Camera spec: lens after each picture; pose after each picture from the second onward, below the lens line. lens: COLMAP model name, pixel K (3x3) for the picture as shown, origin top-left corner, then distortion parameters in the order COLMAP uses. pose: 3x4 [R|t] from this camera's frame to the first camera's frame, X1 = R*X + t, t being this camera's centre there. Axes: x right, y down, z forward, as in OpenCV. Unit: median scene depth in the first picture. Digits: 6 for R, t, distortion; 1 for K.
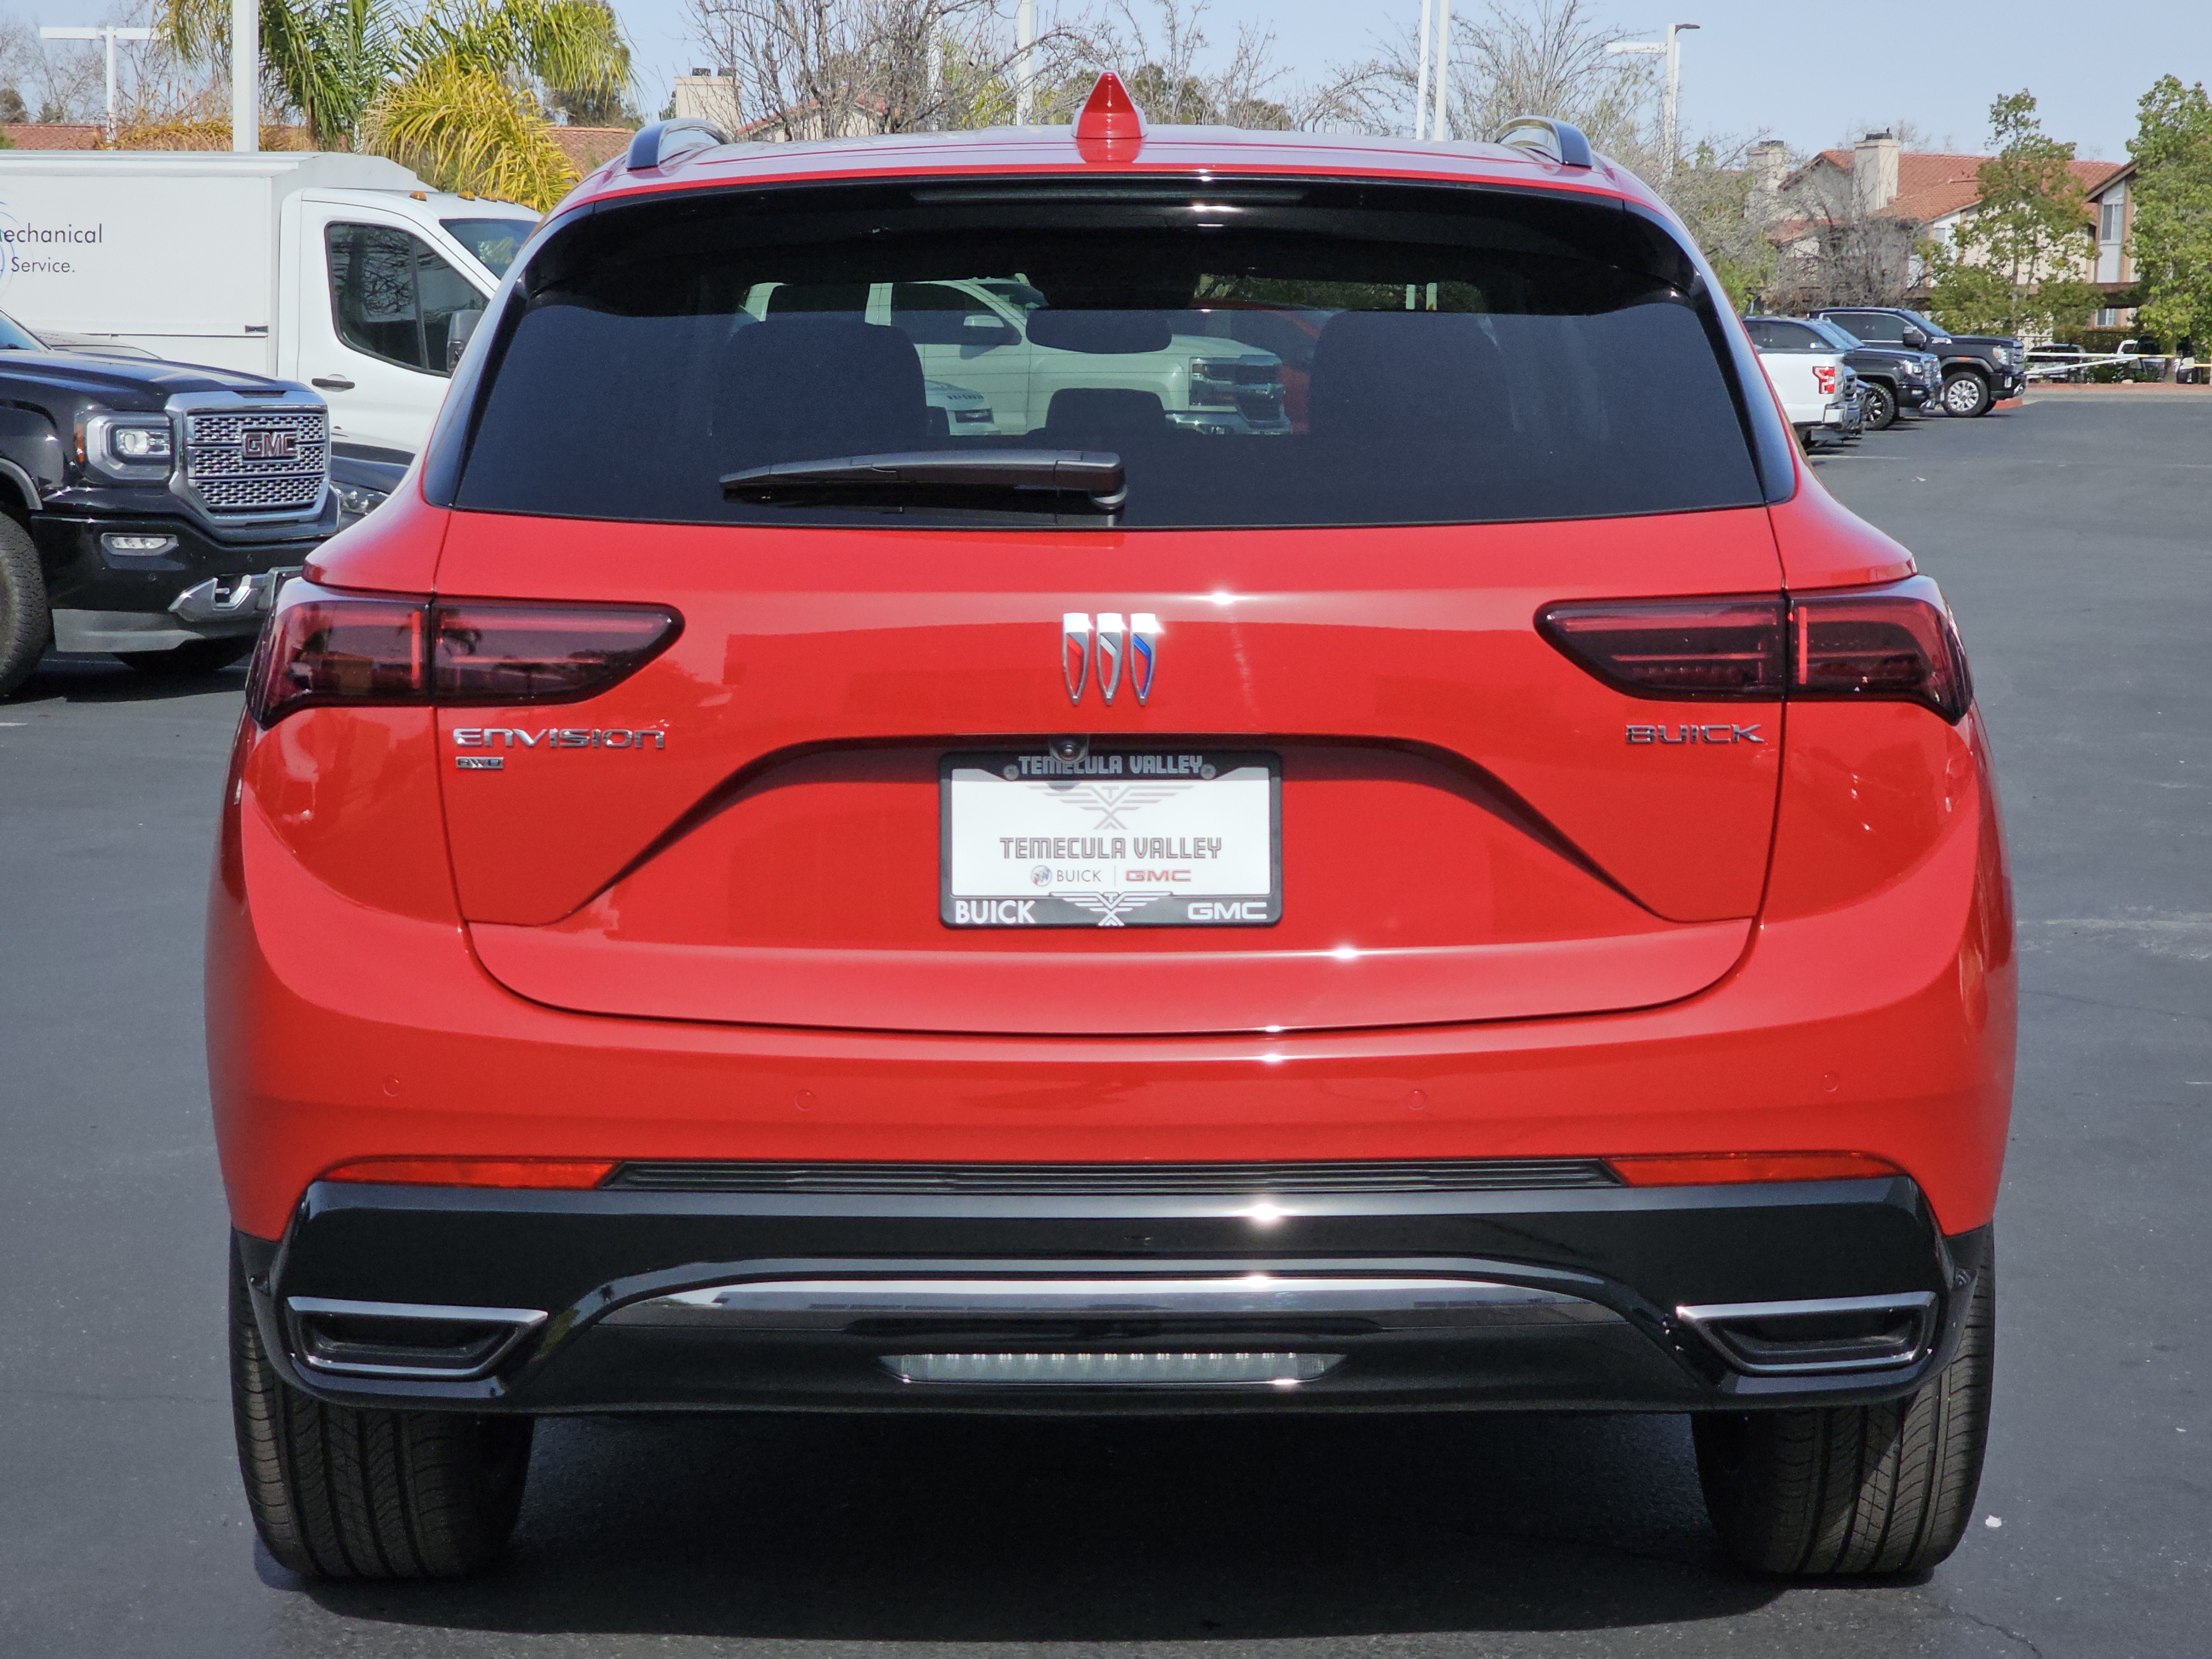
lens RADIAL K [[4410.8, 0, 1199.1], [0, 4410.8, 827.9], [0, 0, 1]] dist [-0.739738, 5.086473]
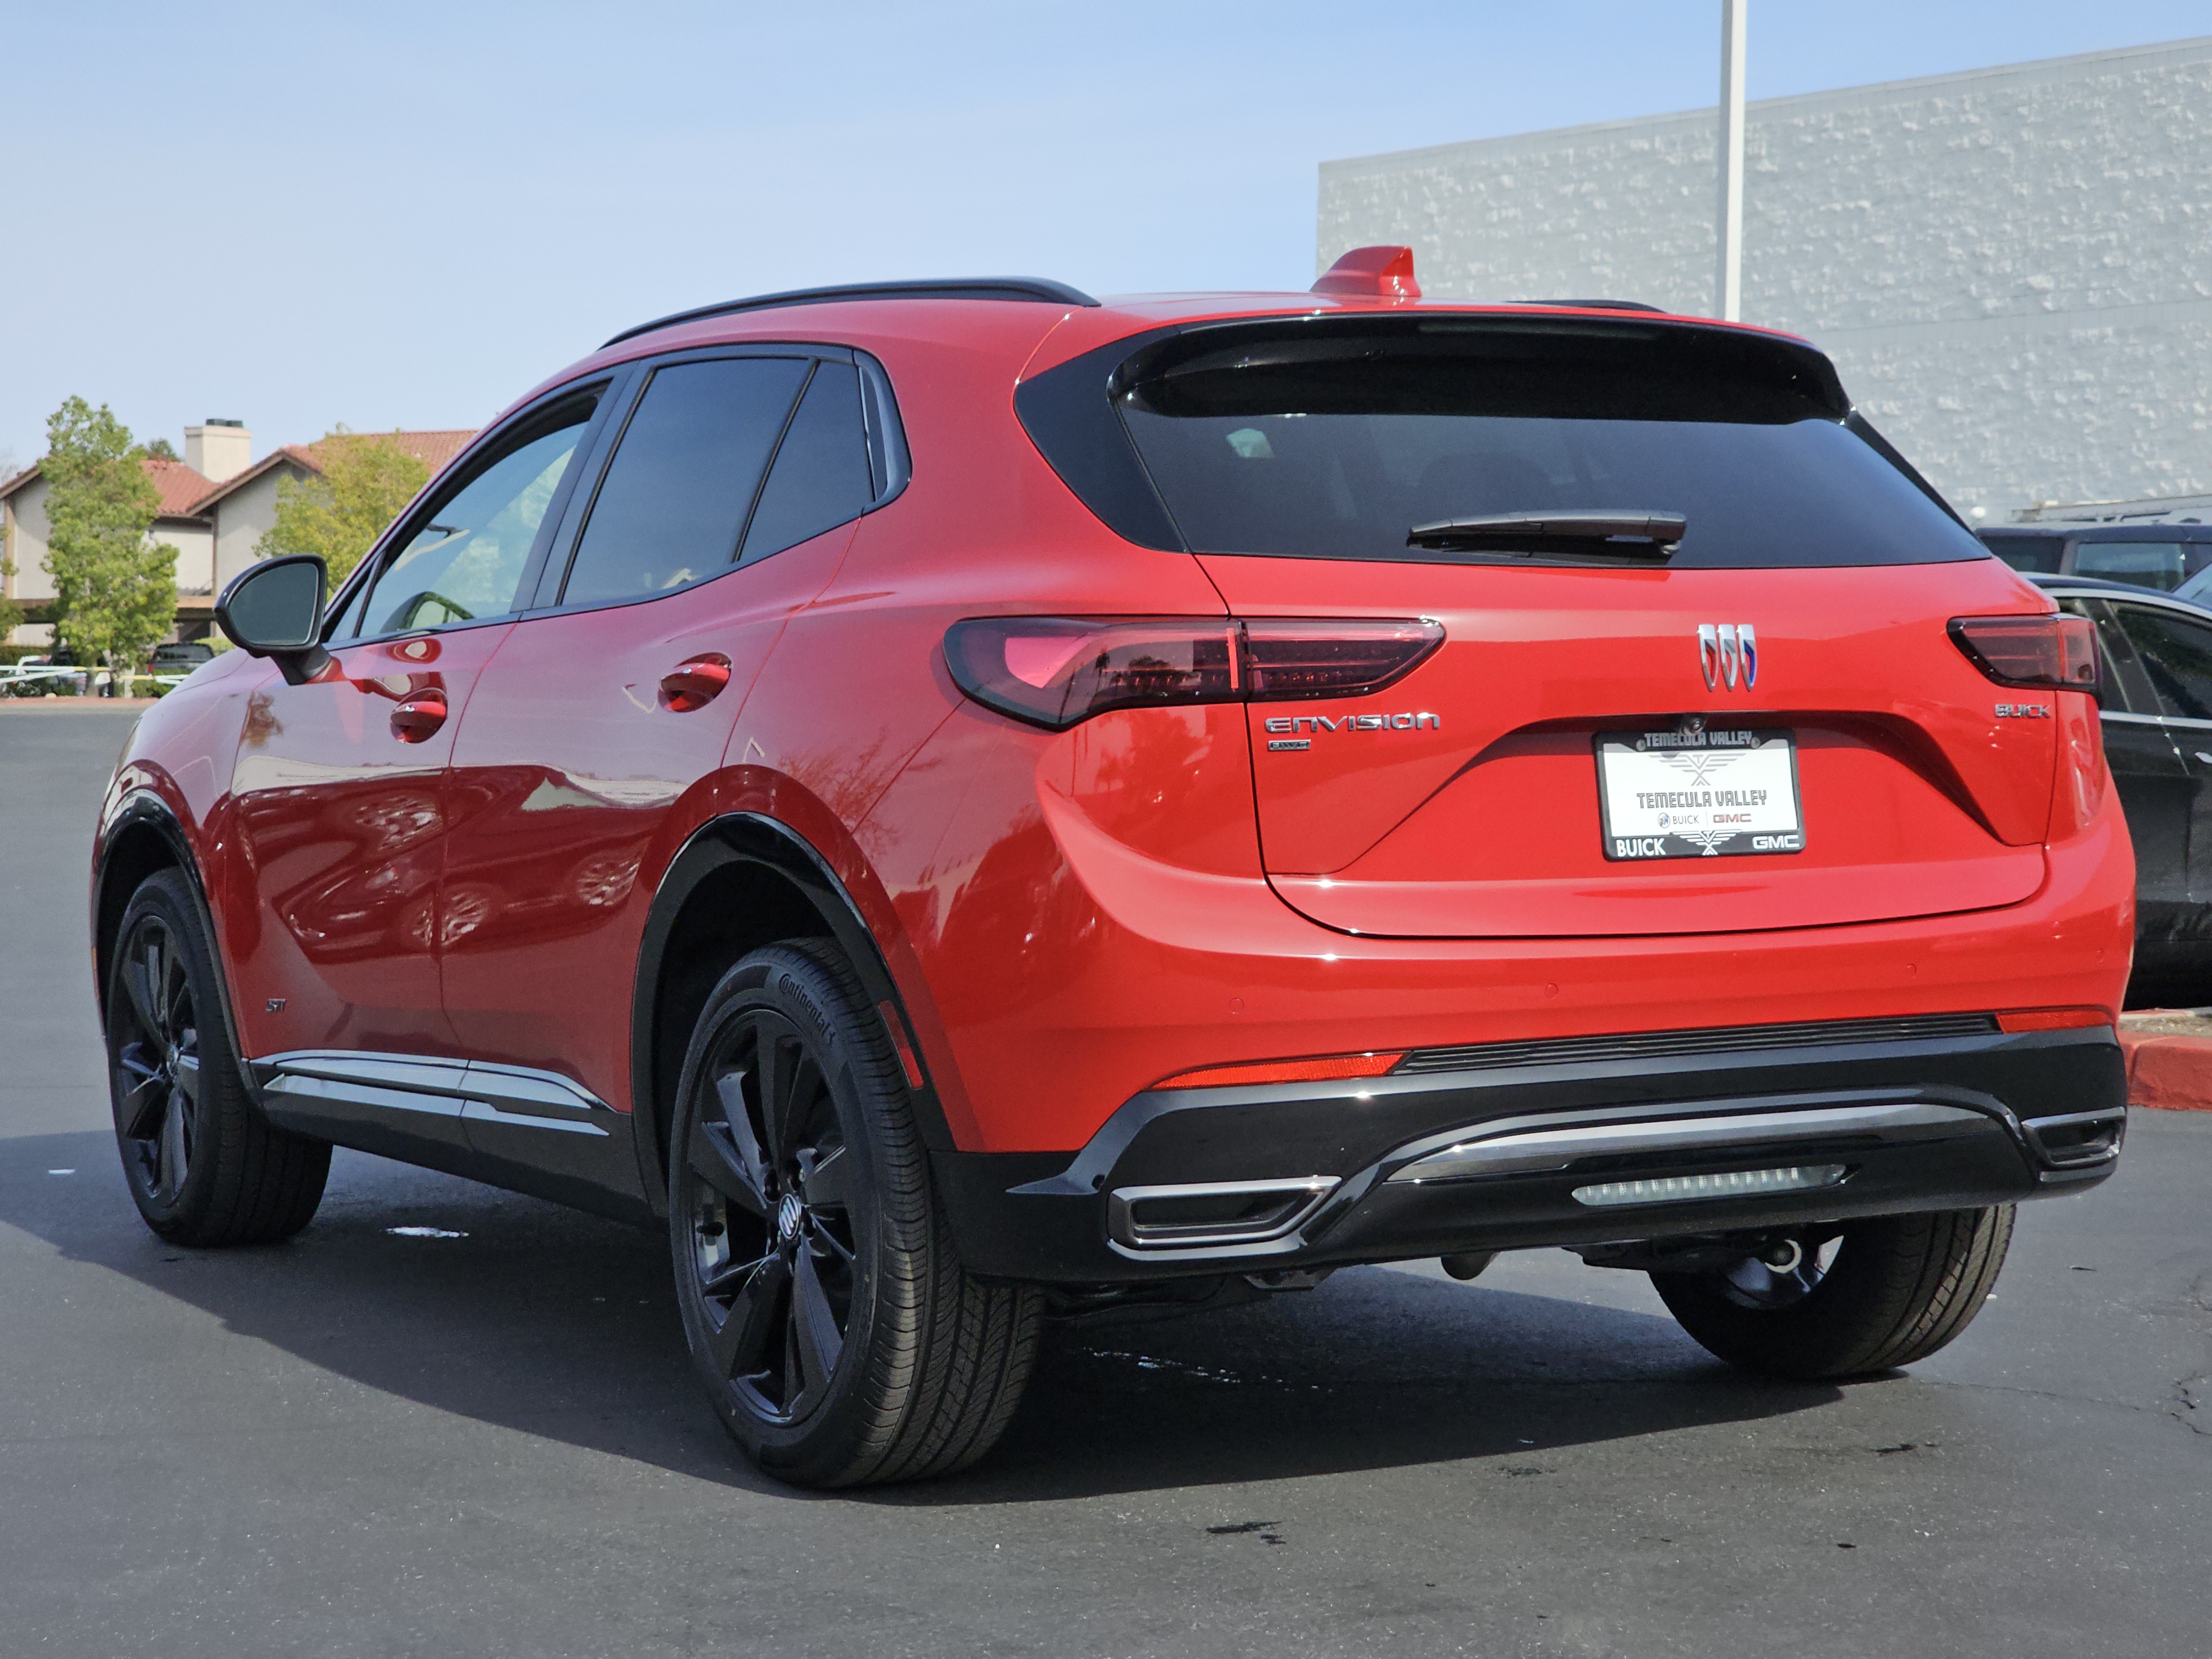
lens RADIAL K [[4410.8, 0, 1199.1], [0, 4410.8, 827.9], [0, 0, 1]] dist [-0.739738, 5.086473]
pose [[0.870128, -0.025357, 0.492173, -0.818534], [0.063072, 0.996193, -0.060181, 0.084689], [-0.488774, 0.083407, 0.868414, -0.104691]]
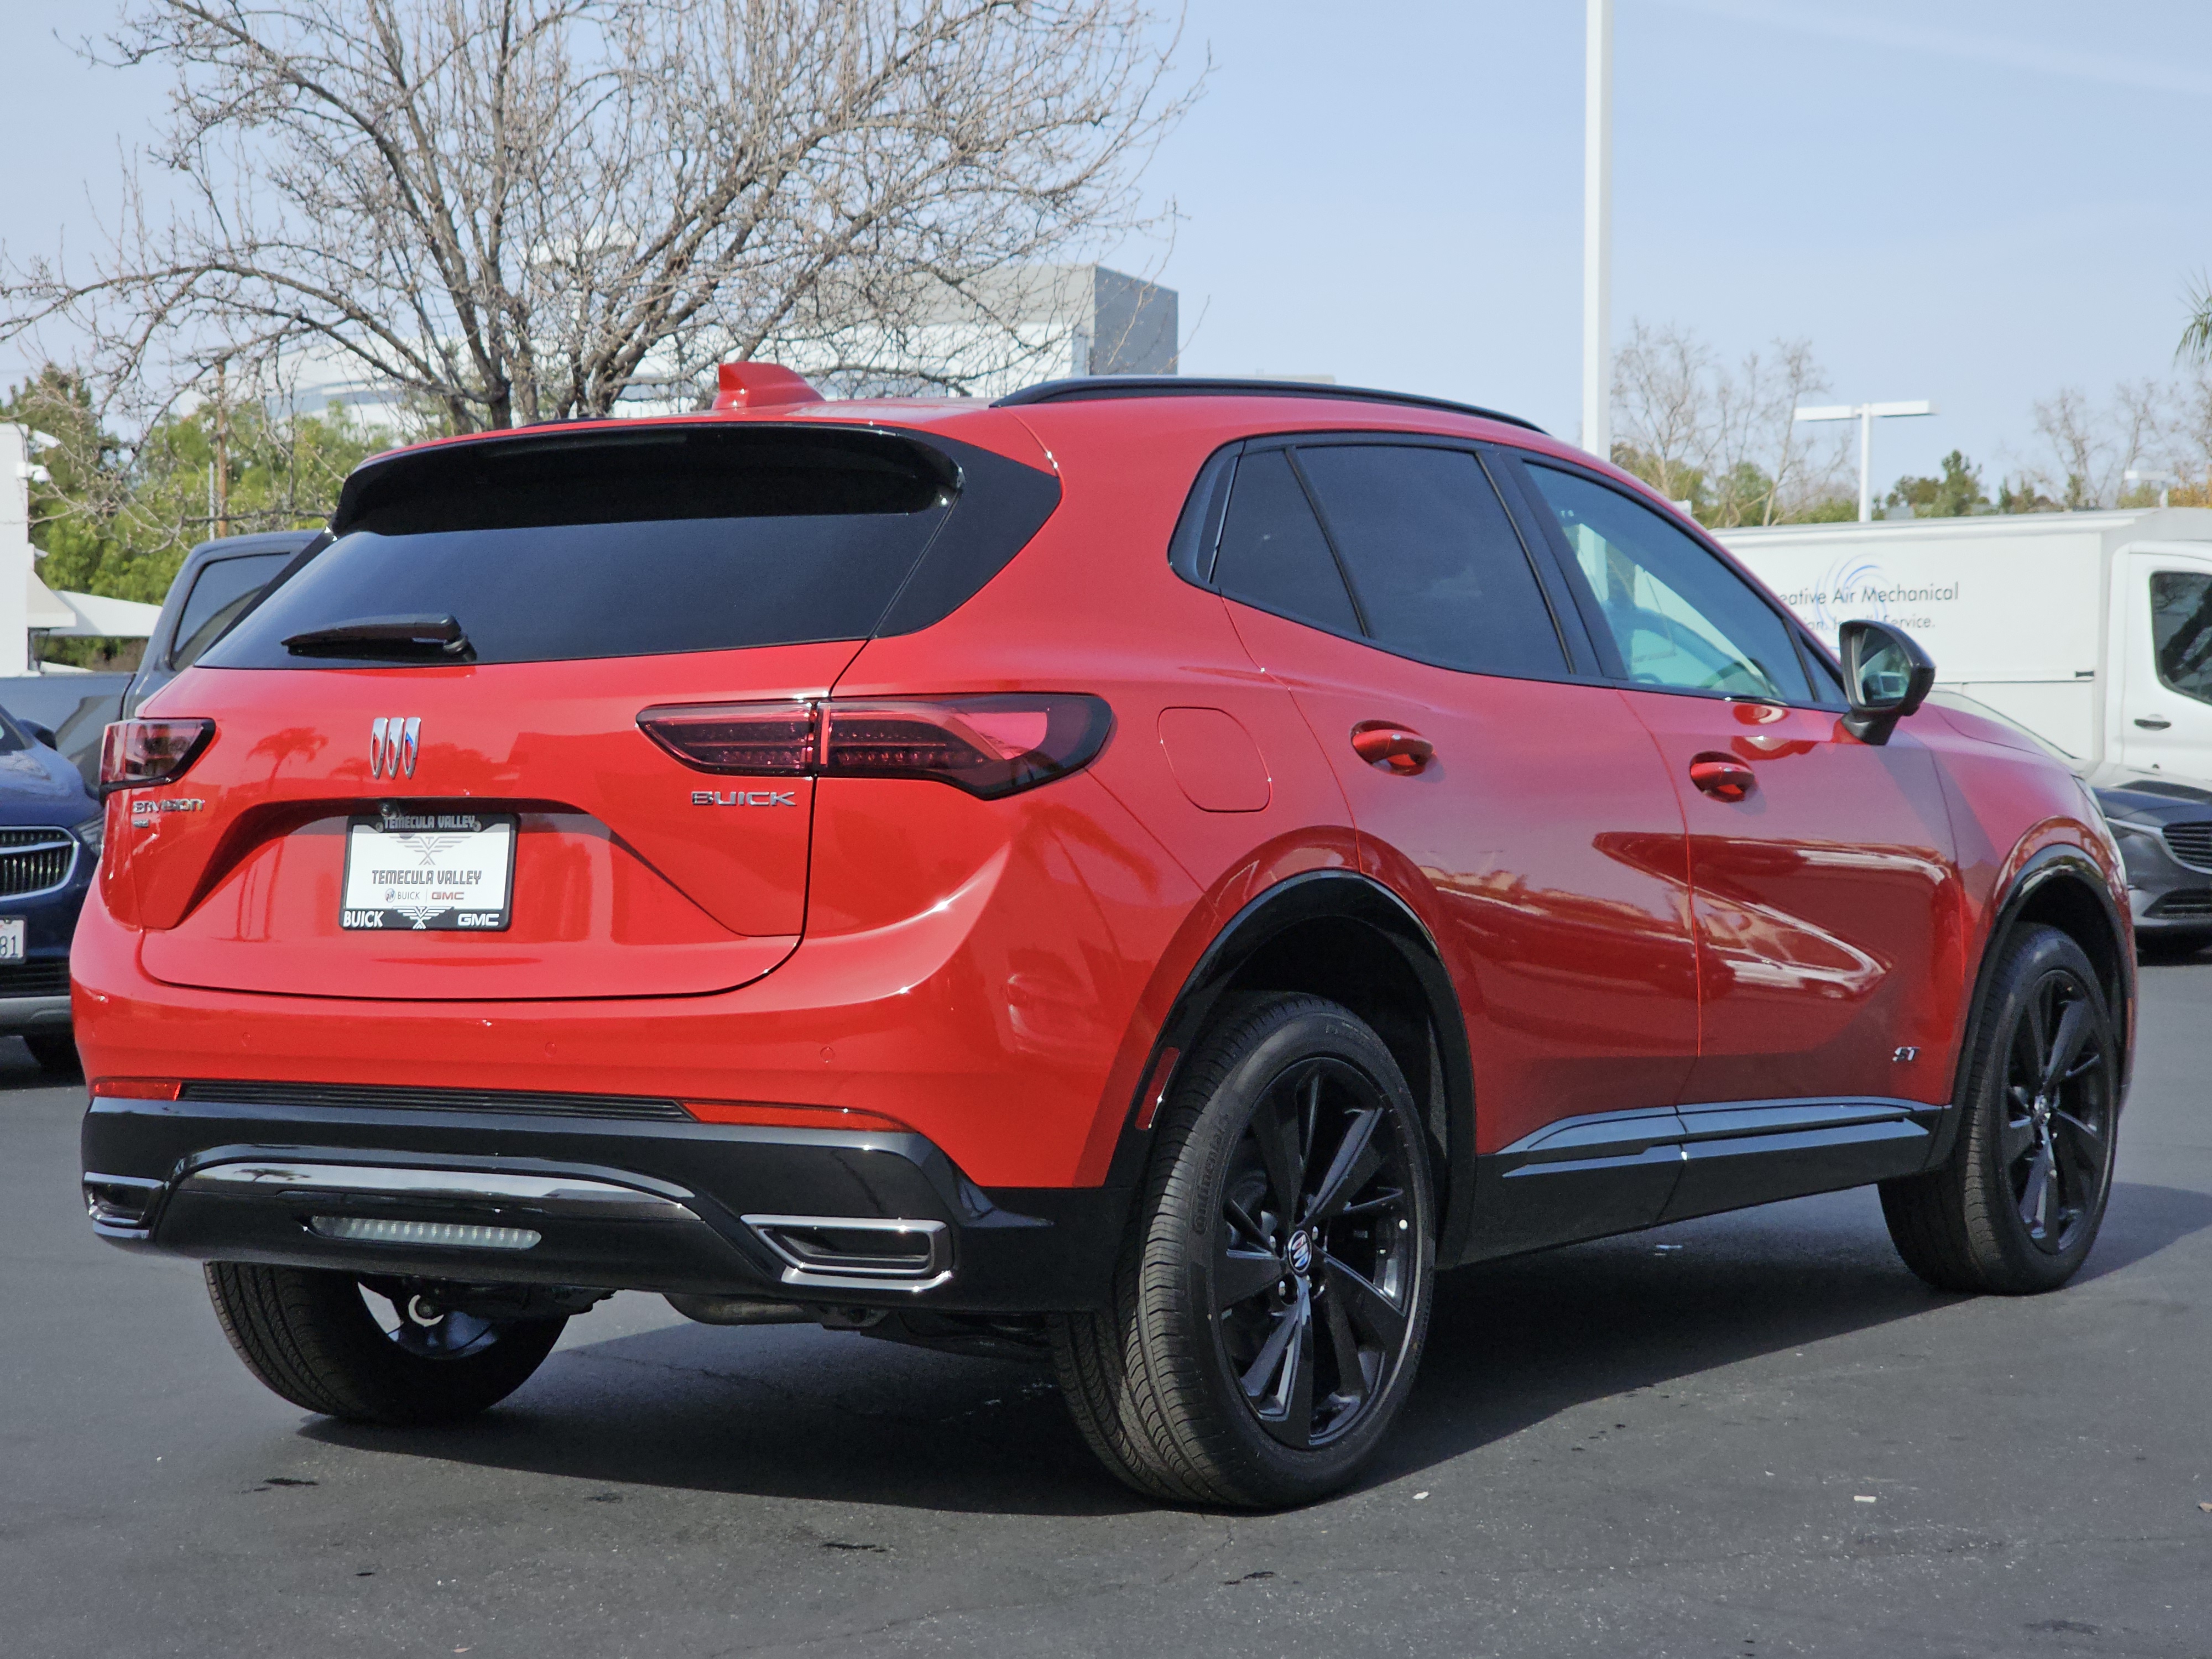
lens RADIAL K [[4275.1, 0, 1163.5], [0, 4275.1, 822.9], [0, 0, 1]] dist [-0.424914, 4.543503]
pose [[0.843575, -0.004064, -0.536995, 0.956219], [-0.044675, 0.995974, -0.077718, 0.086086], [0.535149, 0.089551, 0.839997, -0.078327]]
